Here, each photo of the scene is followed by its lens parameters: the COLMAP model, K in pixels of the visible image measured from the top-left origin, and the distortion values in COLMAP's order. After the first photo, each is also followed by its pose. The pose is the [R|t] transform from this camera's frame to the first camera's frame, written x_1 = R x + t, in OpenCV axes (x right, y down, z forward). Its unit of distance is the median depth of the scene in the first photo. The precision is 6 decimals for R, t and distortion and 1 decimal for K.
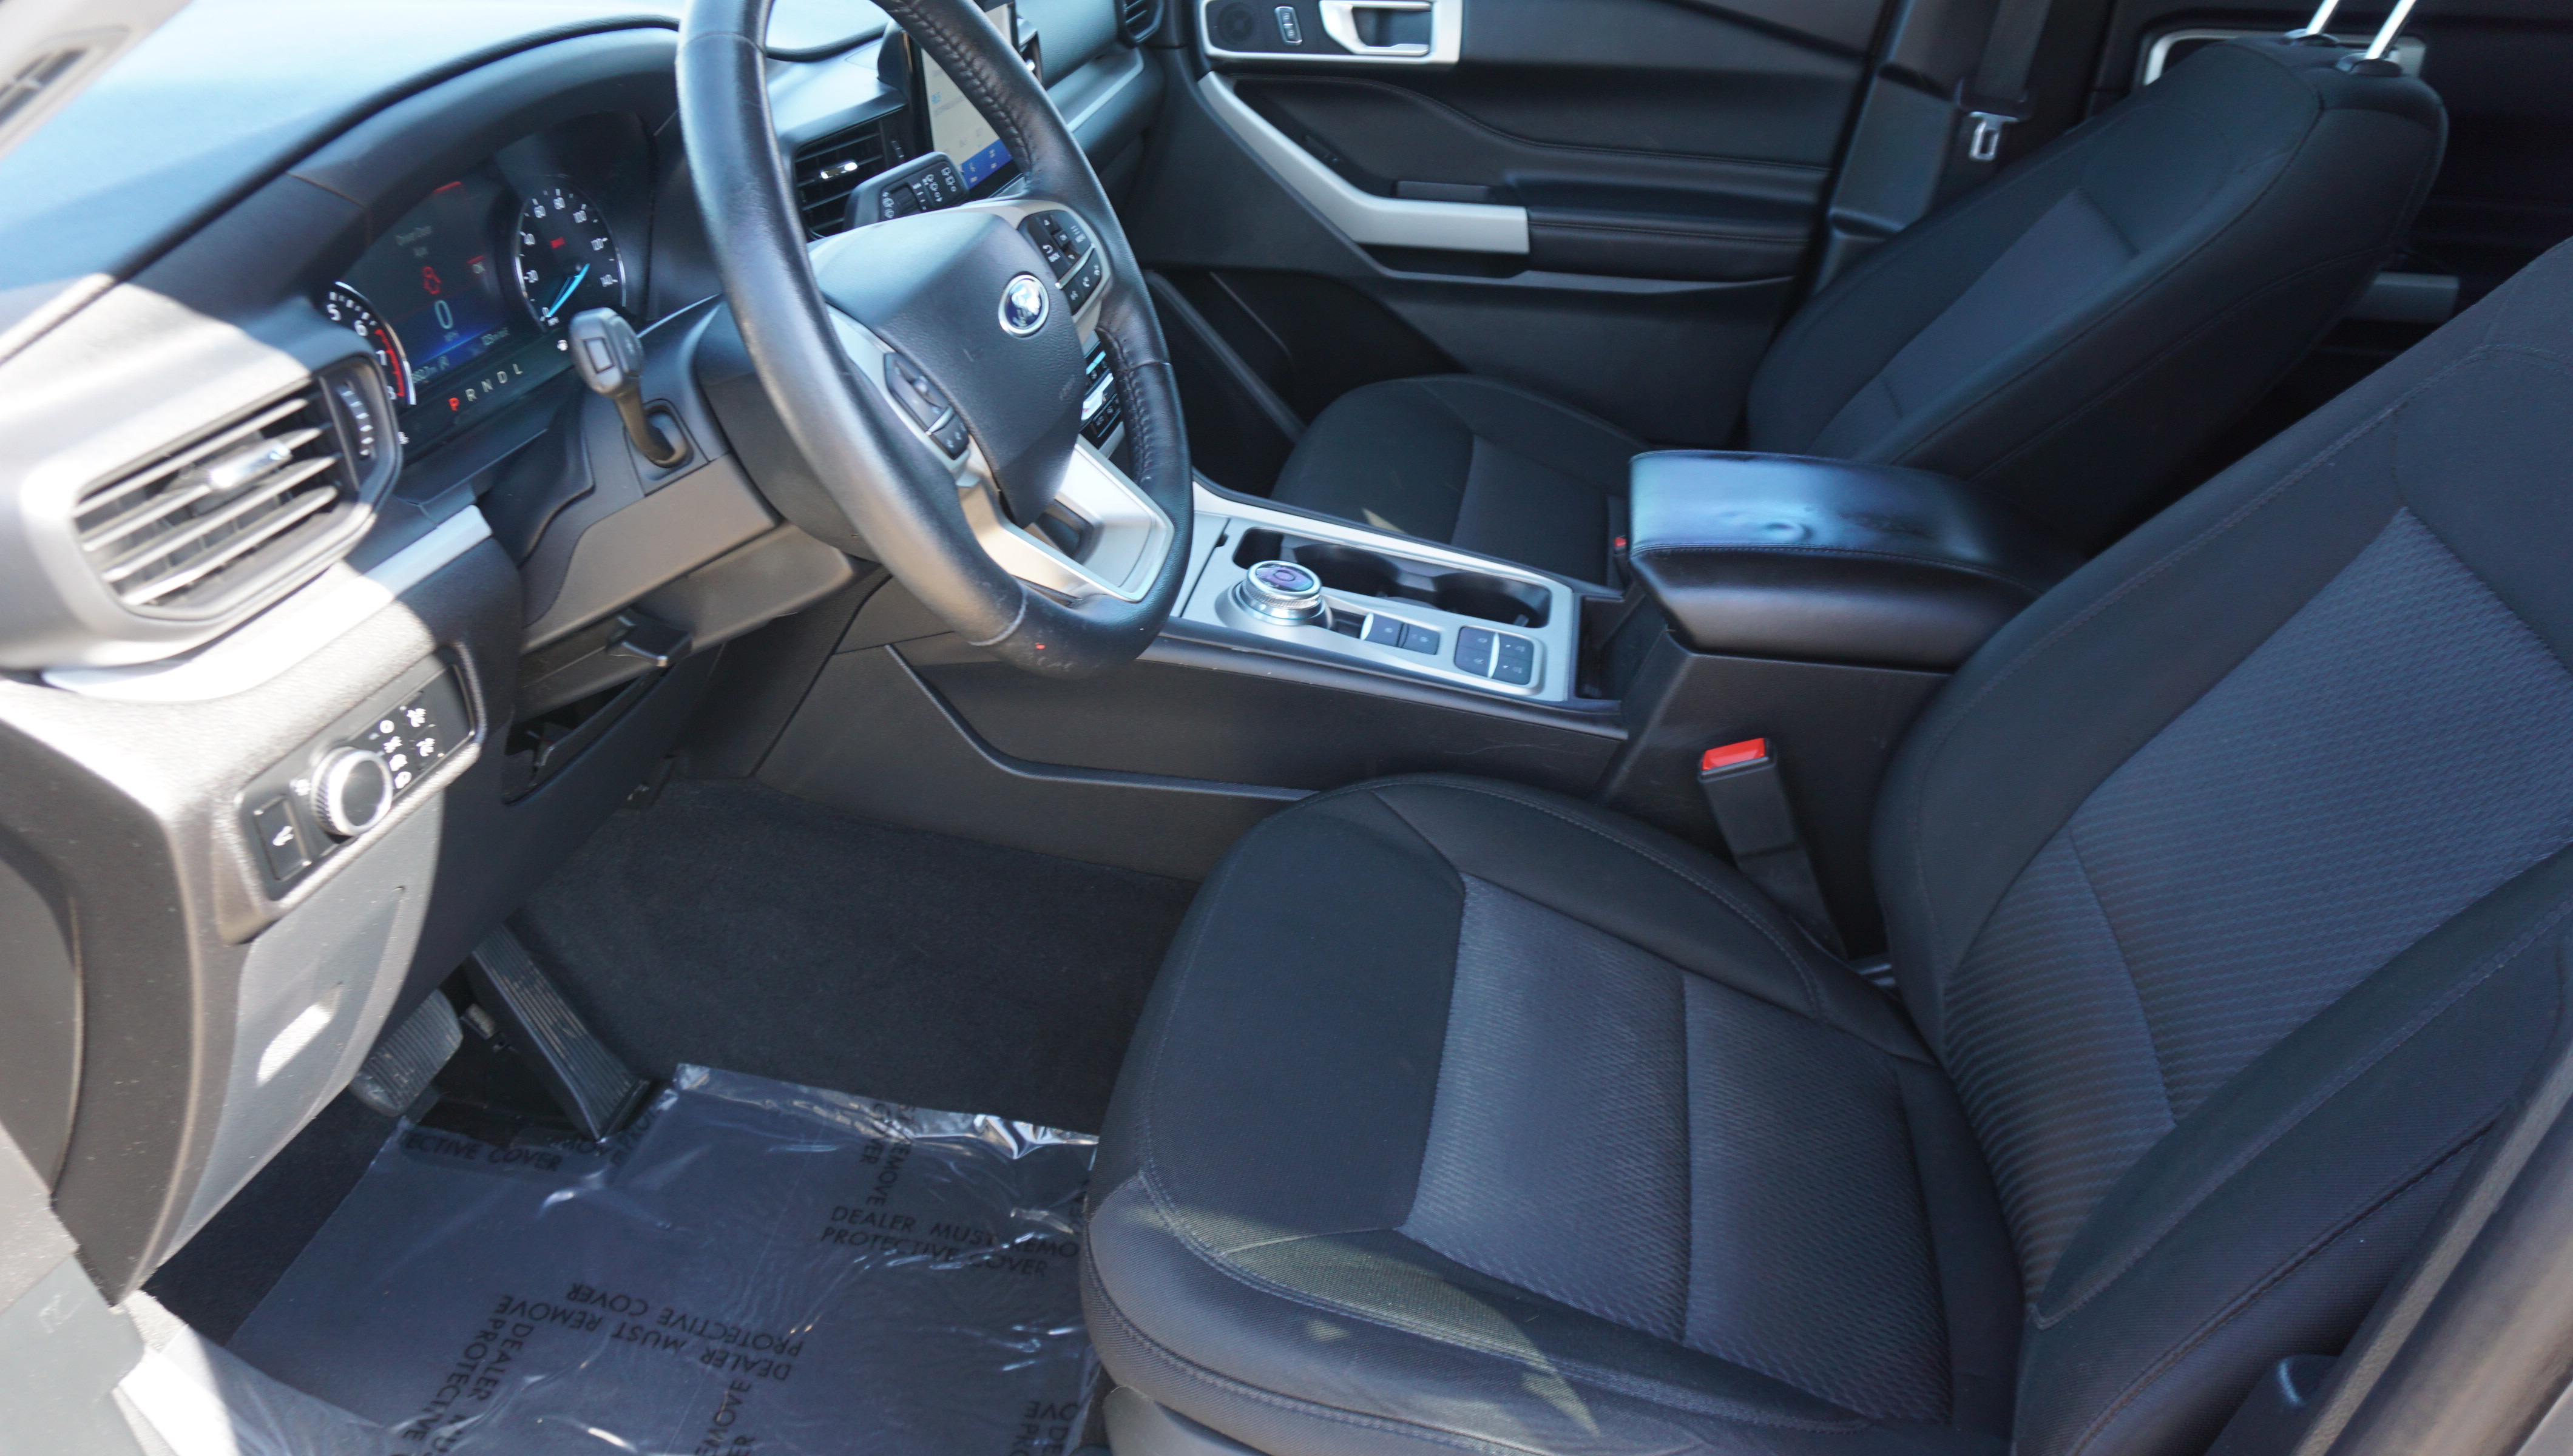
lens RADIAL K [[1708.0, 0, 1286.7], [0, 1708.0, 727.8], [0, 0, 1]] dist [-0.065040, 0.023719]
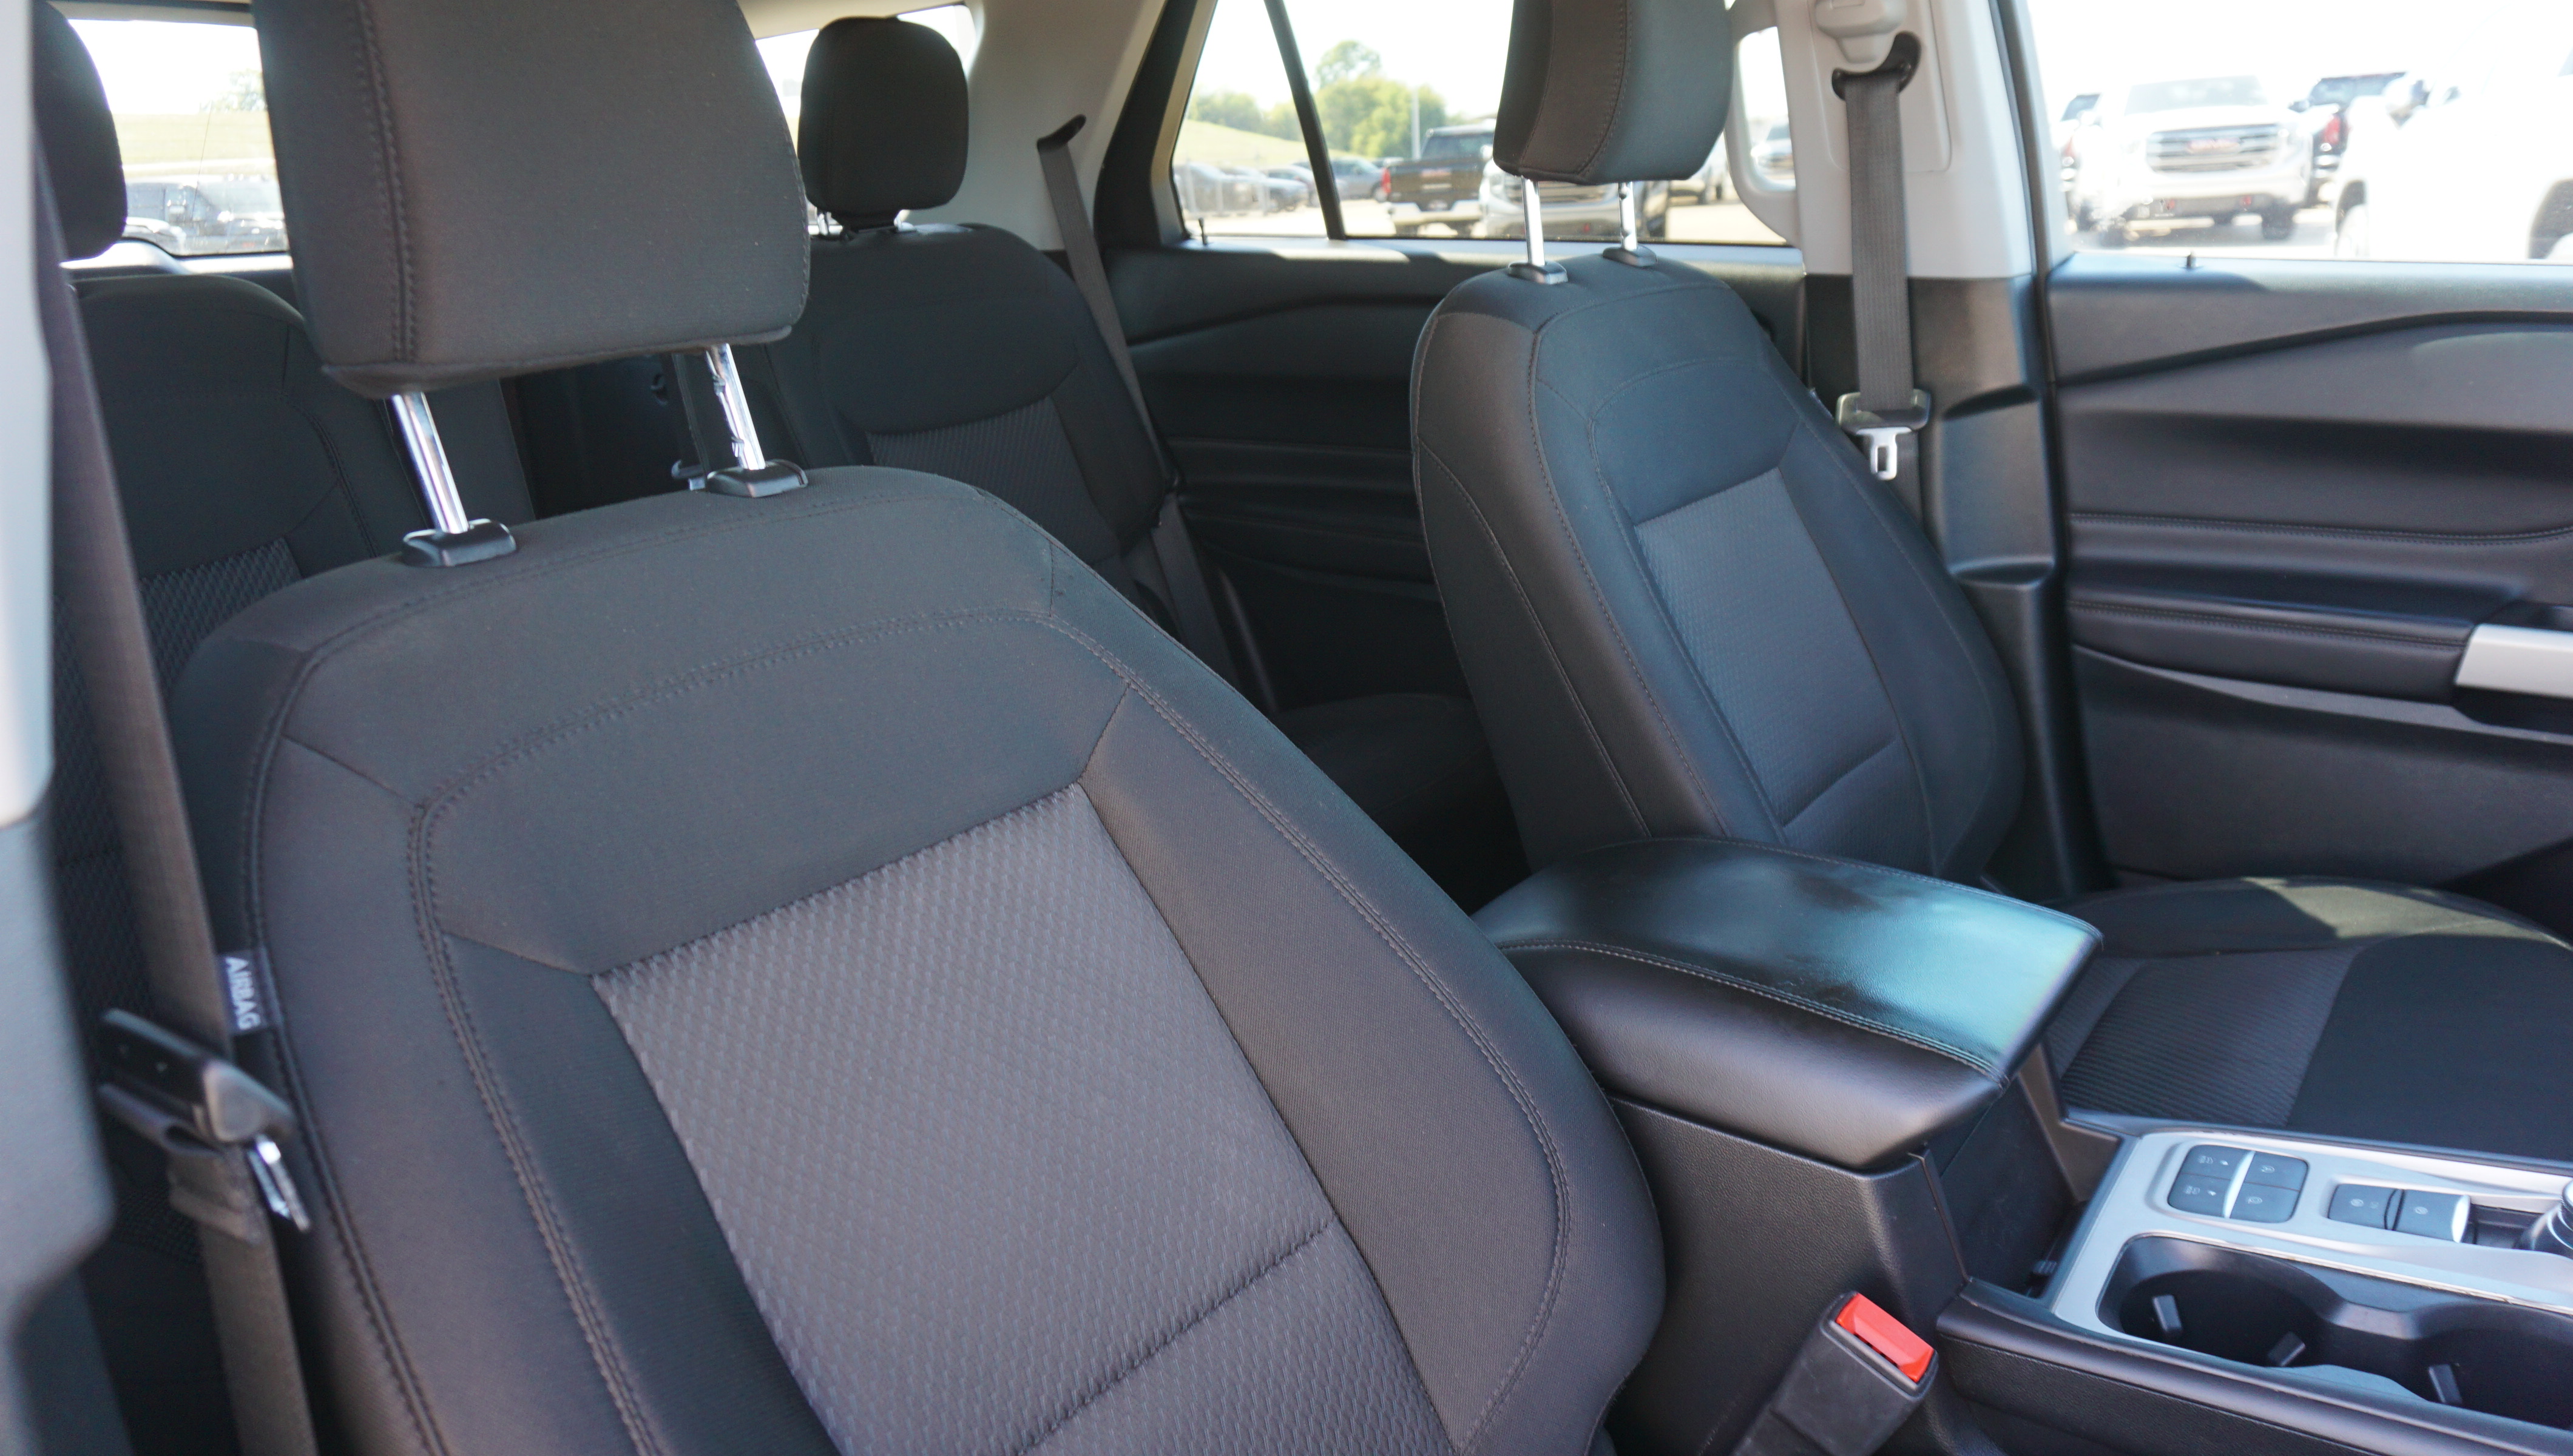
lens RADIAL K [[1688.4, 0, 1286.5], [0, 1688.4, 728.0], [0, 0, 1]] dist [-0.023162, 0.002692]
pose [[-0.880151, -0.116129, 0.460270, 0.127317], [0.276698, 0.662347, 0.696229, -0.558674], [-0.385711, 0.740142, -0.550832, 1.027085]]
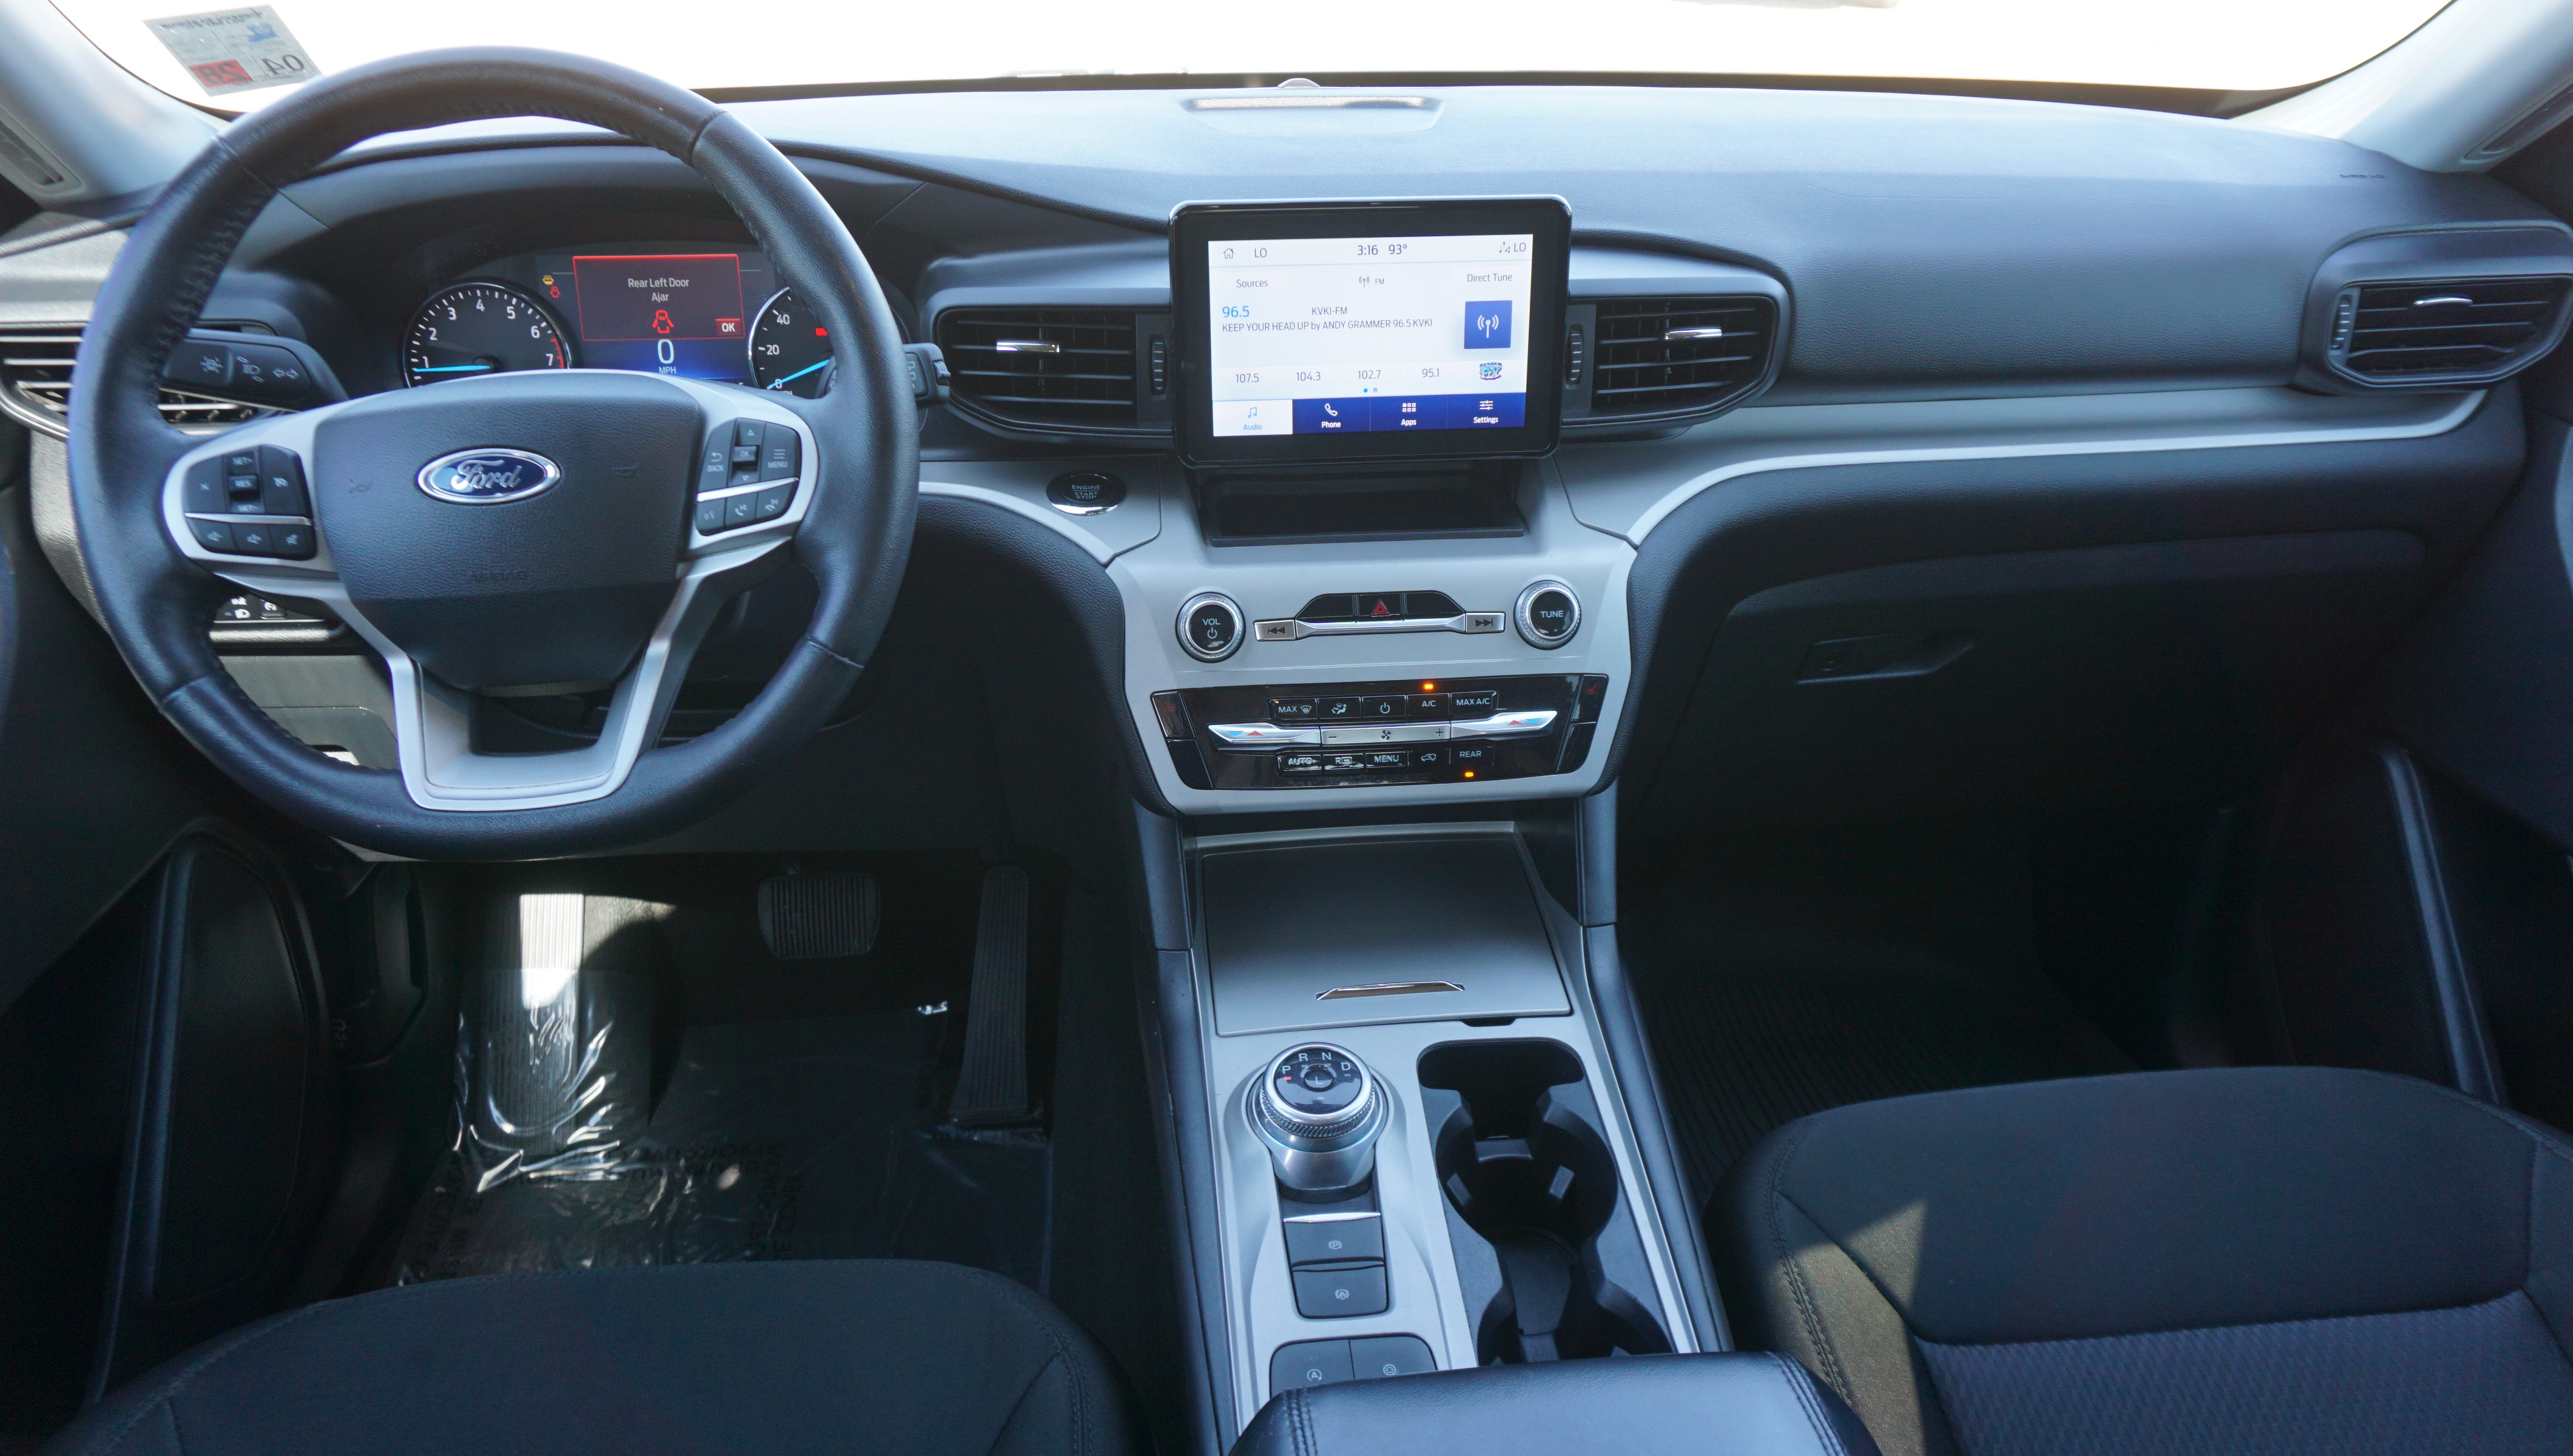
lens RADIAL K [[1728.2, 0, 1294.6], [0, 1728.2, 725.1], [0, 0, 1]] dist [-0.044653, 0.032902]
pose [[0.262394, 0.419209, -0.869145, 0.397574], [-0.488627, 0.834415, 0.254942, -0.278758], [0.832102, 0.357793, 0.423782, 0.476576]]
